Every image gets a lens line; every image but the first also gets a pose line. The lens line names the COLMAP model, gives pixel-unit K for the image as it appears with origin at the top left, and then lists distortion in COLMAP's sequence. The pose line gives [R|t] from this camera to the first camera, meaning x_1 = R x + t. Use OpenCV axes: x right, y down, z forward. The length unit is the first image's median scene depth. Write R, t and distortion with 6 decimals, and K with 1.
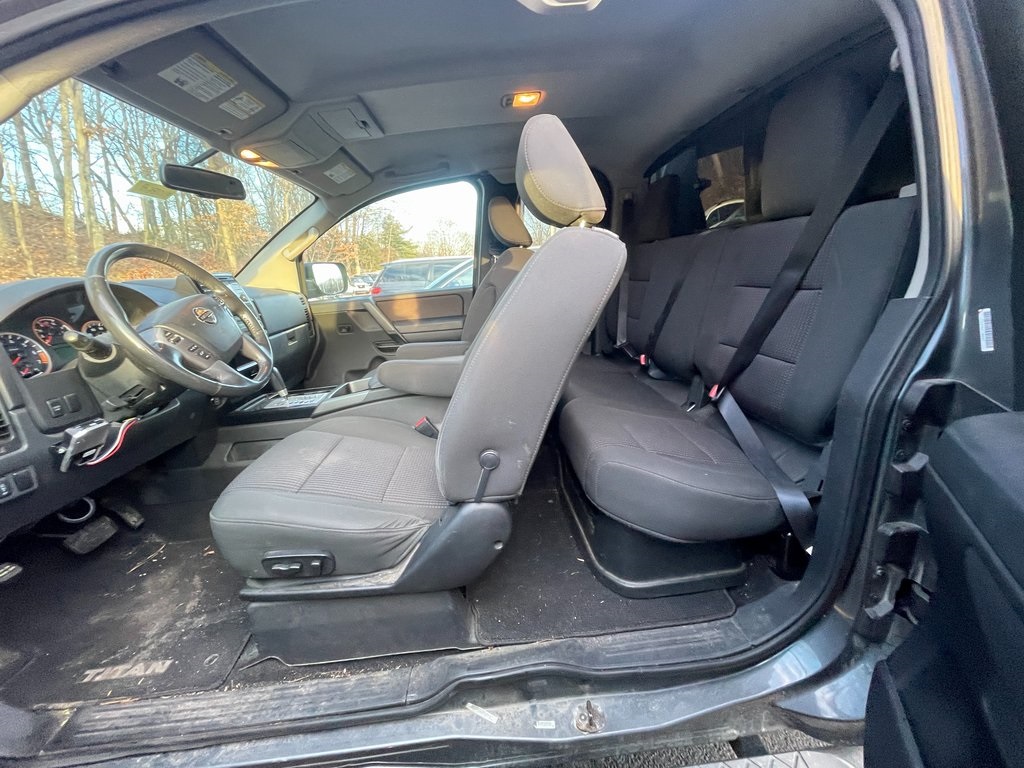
lens RADIAL K [[403.7, 0, 512.0], [0, 403.7, 384.0], [0, 0, 1]] dist [0.000221, -0.000864]
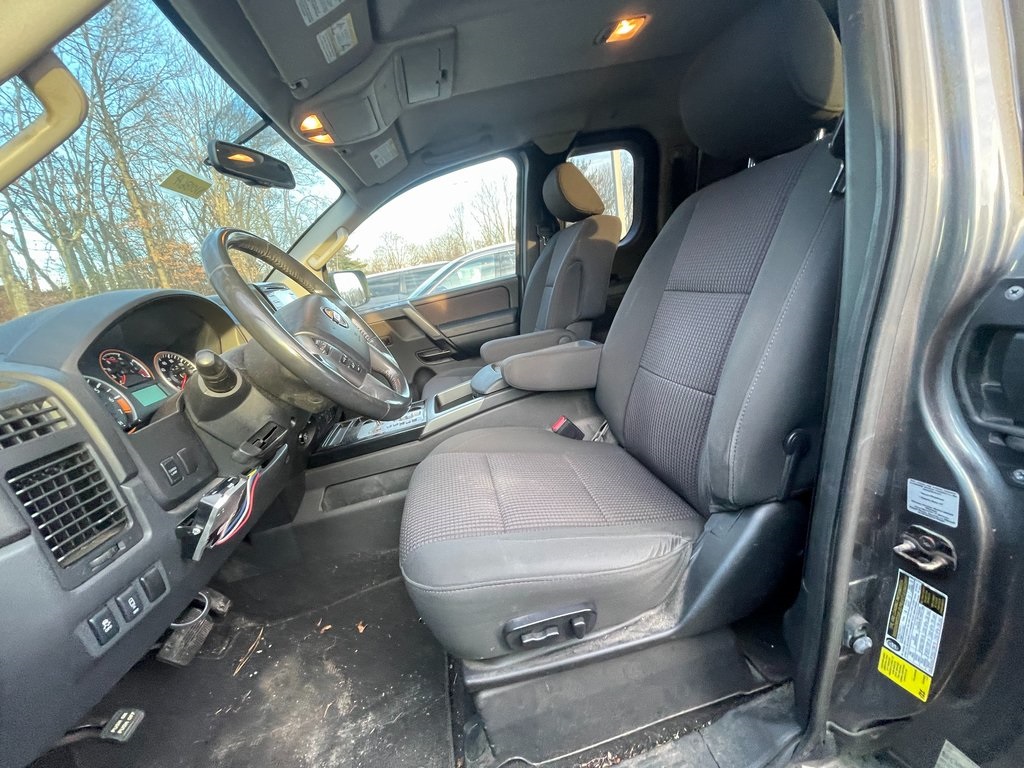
lens RADIAL K [[406.4, 0, 512.0], [0, 406.4, 384.0], [0, 0, 1]] dist [-0.000750, 0.000488]
pose [[0.986104, -0.150324, 0.070715, -0.389496], [0.150994, 0.988526, -0.004191, 0.002227], [-0.069274, 0.014811, 0.997488, 0.177817]]
